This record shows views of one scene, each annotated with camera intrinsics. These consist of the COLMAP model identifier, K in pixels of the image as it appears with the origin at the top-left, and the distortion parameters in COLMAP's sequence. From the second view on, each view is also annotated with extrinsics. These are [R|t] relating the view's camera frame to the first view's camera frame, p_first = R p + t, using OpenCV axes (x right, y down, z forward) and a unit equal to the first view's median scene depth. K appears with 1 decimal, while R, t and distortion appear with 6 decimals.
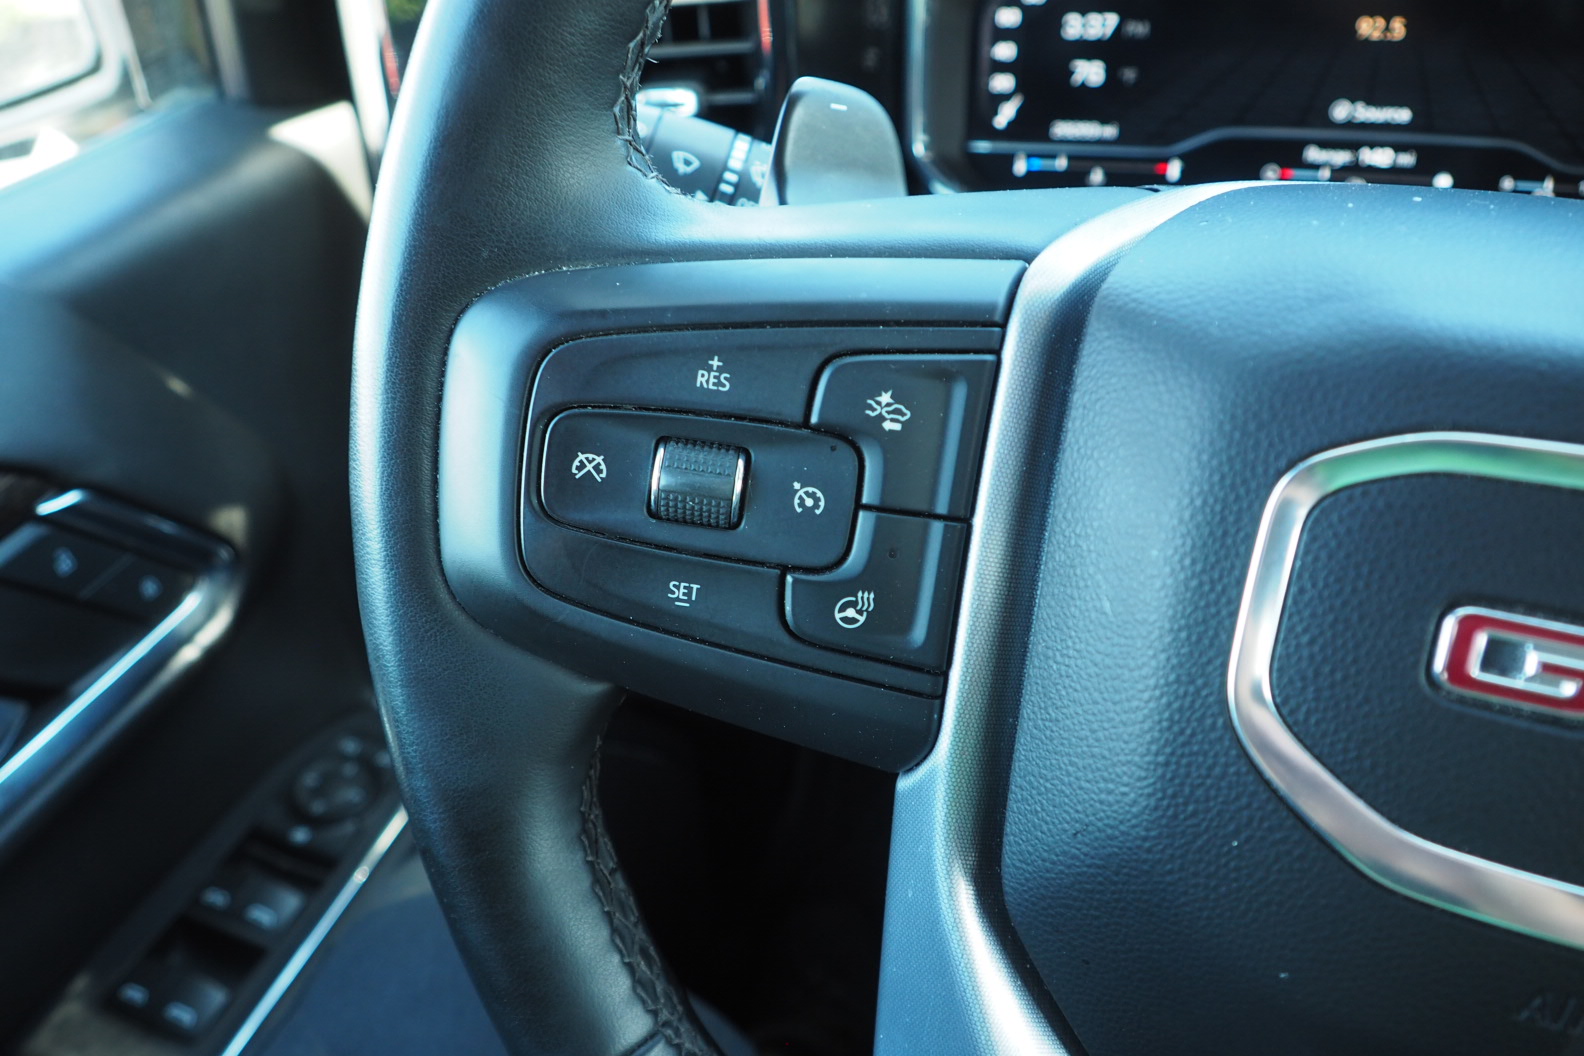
lens RADIAL K [[1117.1, 0, 792.0], [0, 1117.1, 528.0], [0, 0, 1]] dist [-0.035189, -0.036544]
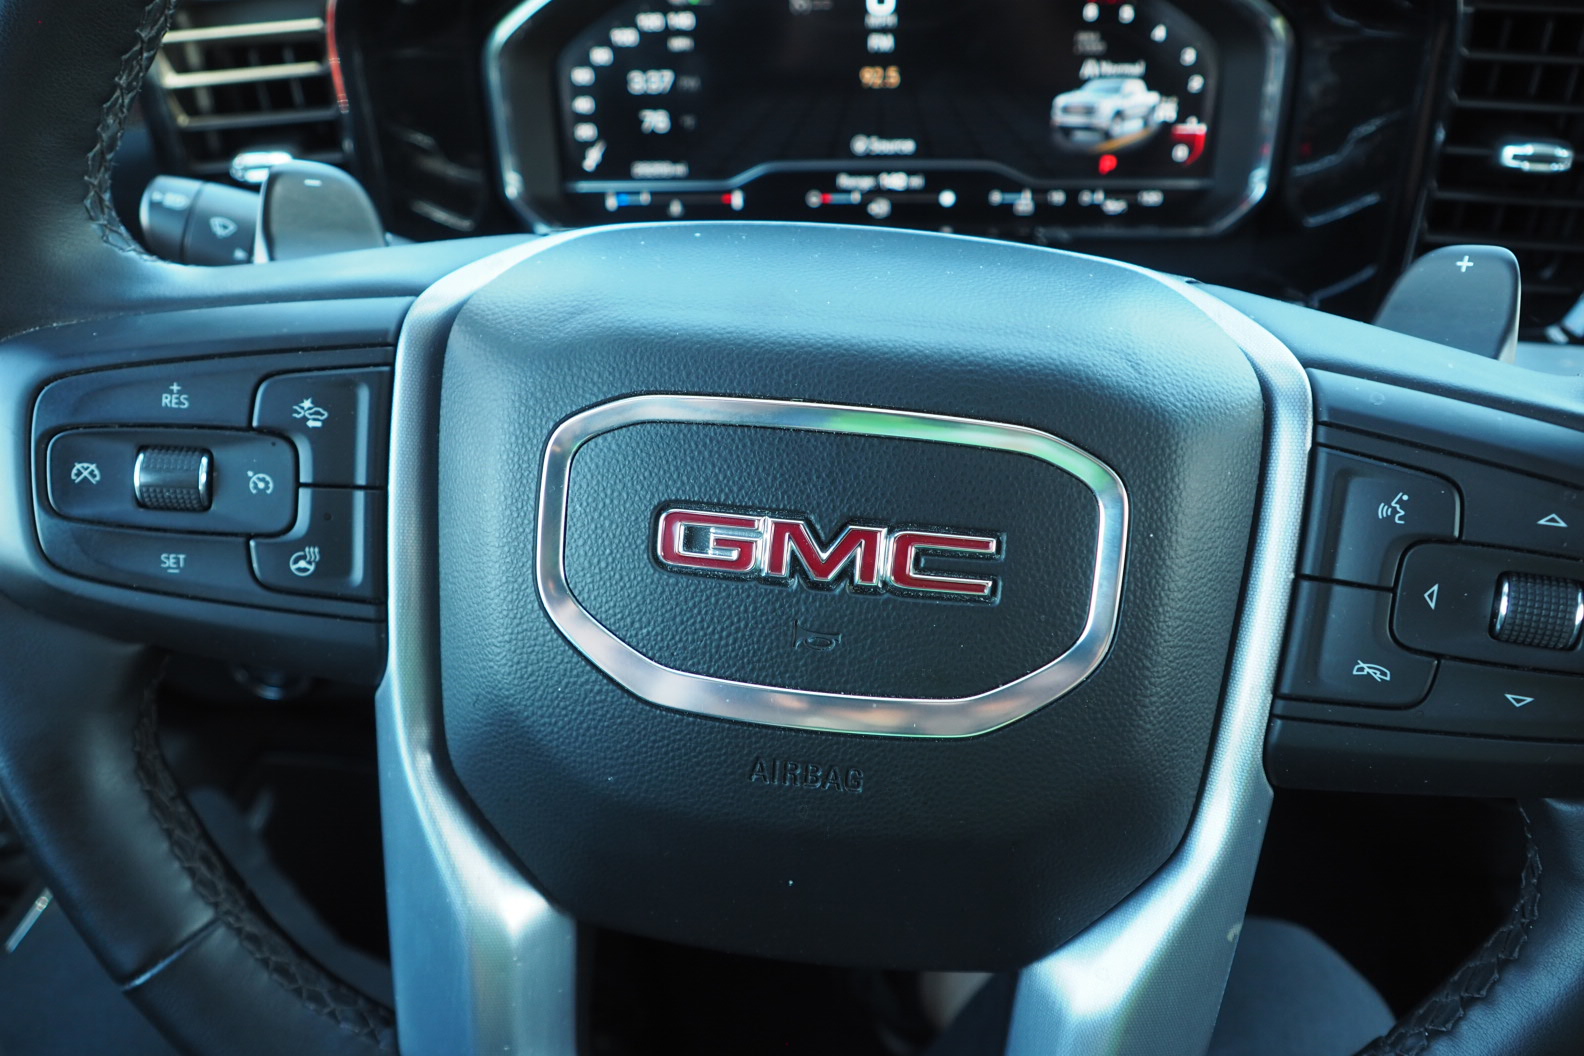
lens RADIAL K [[1109.2, 0, 792.0], [0, 1109.2, 528.0], [0, 0, 1]] dist [-0.042416, -0.000017]
pose [[0.977235, -0.094061, 0.190171, 0.383917], [0.096943, 0.995273, -0.005887, 0.098121], [-0.188719, 0.024189, 0.981733, -0.420807]]
